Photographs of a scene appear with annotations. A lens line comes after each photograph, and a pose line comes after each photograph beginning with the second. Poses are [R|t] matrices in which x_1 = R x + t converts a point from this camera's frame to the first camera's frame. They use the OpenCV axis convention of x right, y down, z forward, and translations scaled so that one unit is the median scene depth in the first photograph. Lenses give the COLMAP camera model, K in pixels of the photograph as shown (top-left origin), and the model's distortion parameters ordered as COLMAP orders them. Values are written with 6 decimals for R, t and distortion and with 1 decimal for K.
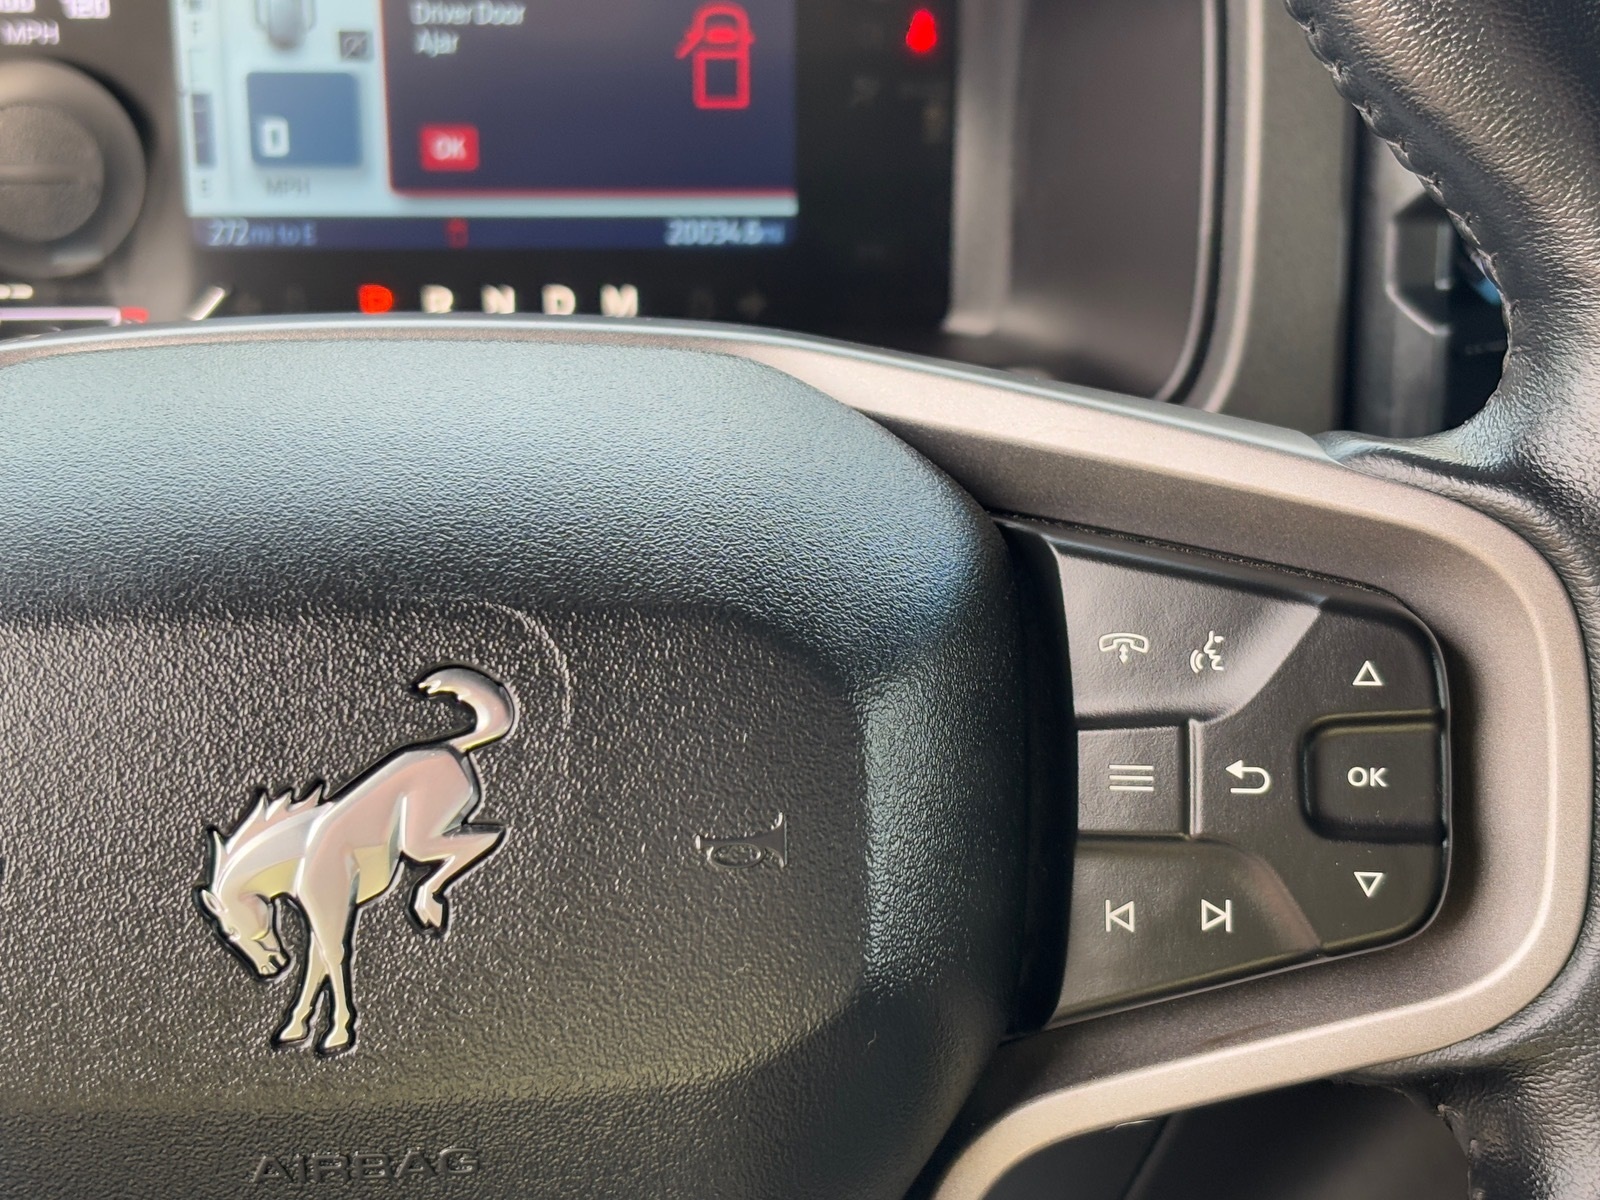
lens RADIAL K [[2586.8, 0, 836.3], [0, 2586.8, 632.2], [0, 0, 1]] dist [0.086099, 0.000000]
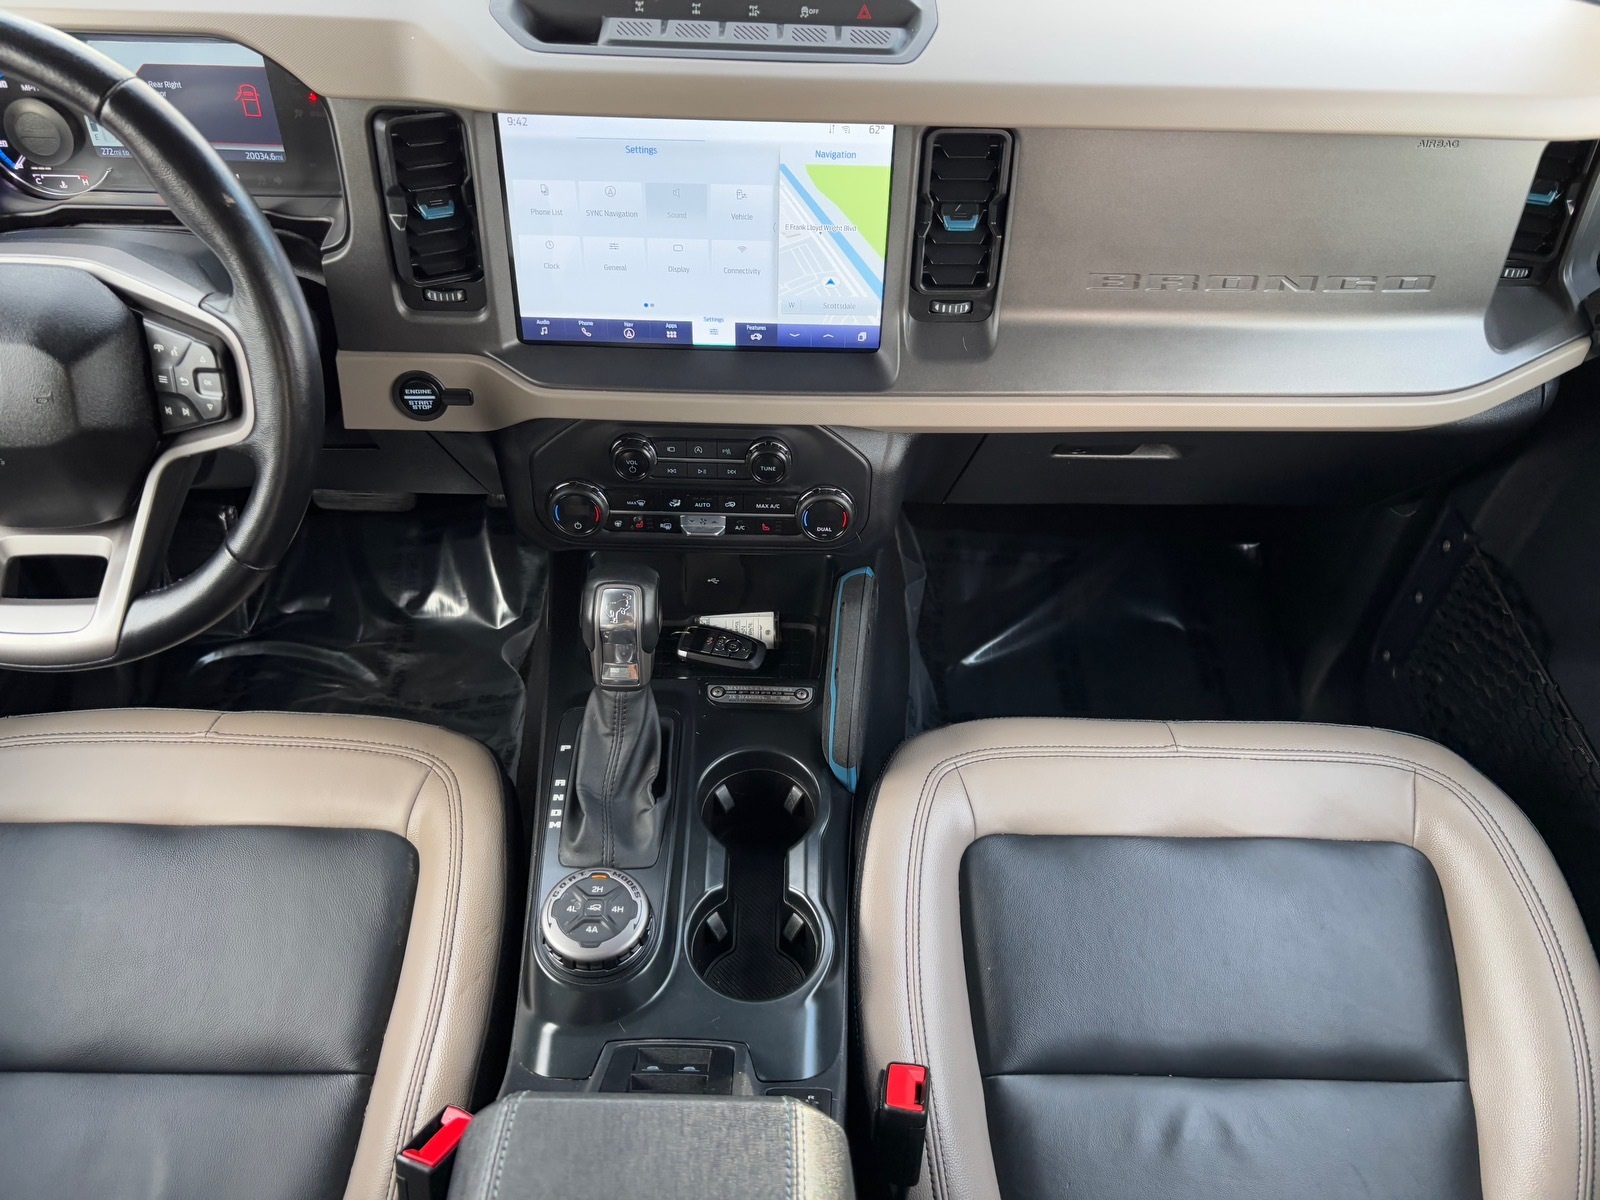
lens RADIAL K [[1222.9, 0, 817.5], [0, 1222.9, 602.4], [0, 0, 1]] dist [0.034870, -0.049012]
pose [[0.996835, 0.068700, -0.039997, 1.304899], [-0.050212, 0.934204, 0.353187, -0.381245], [0.061629, -0.350061, 0.934697, -0.972445]]
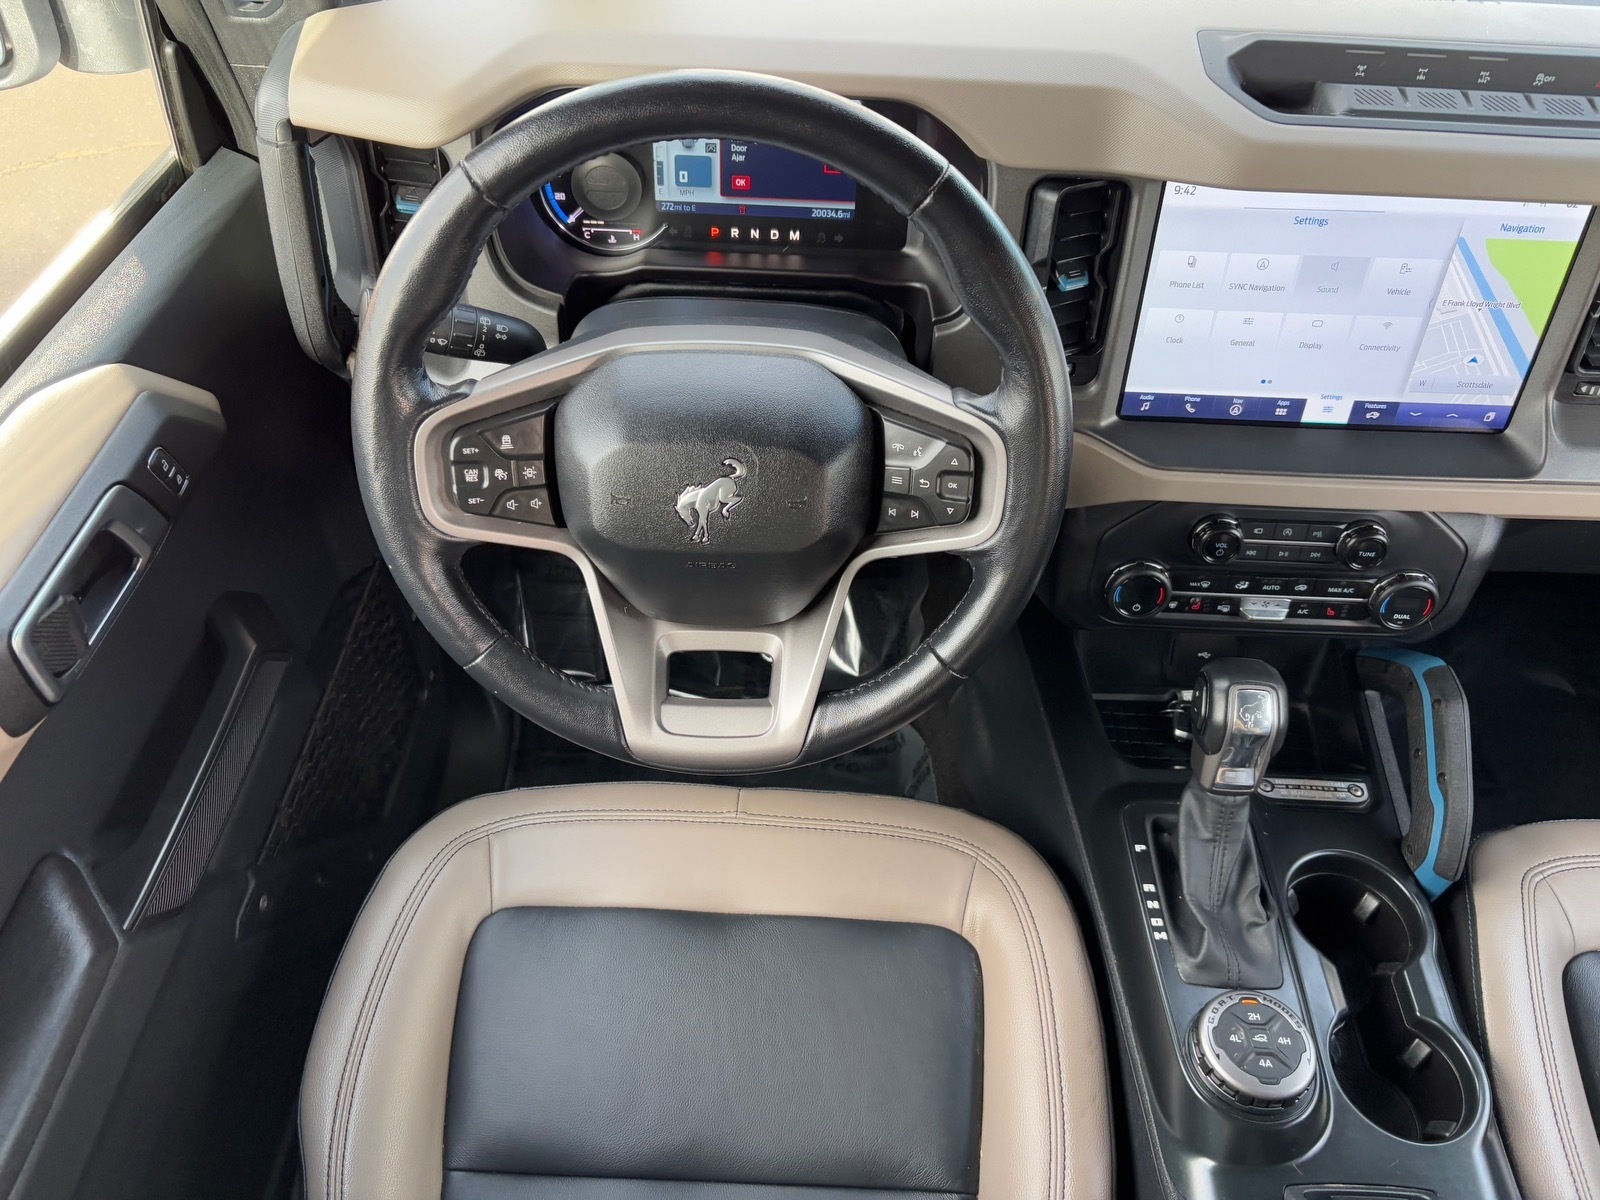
lens RADIAL K [[1222.9, 0, 798.6], [0, 1222.9, 606.9], [0, 0, 1]] dist [0.034870, -0.049012]
pose [[0.993072, 0.092817, -0.072065, 0.115057], [-0.060083, 0.928114, 0.367417, -0.455882], [0.100987, -0.360542, 0.927260, -0.852970]]
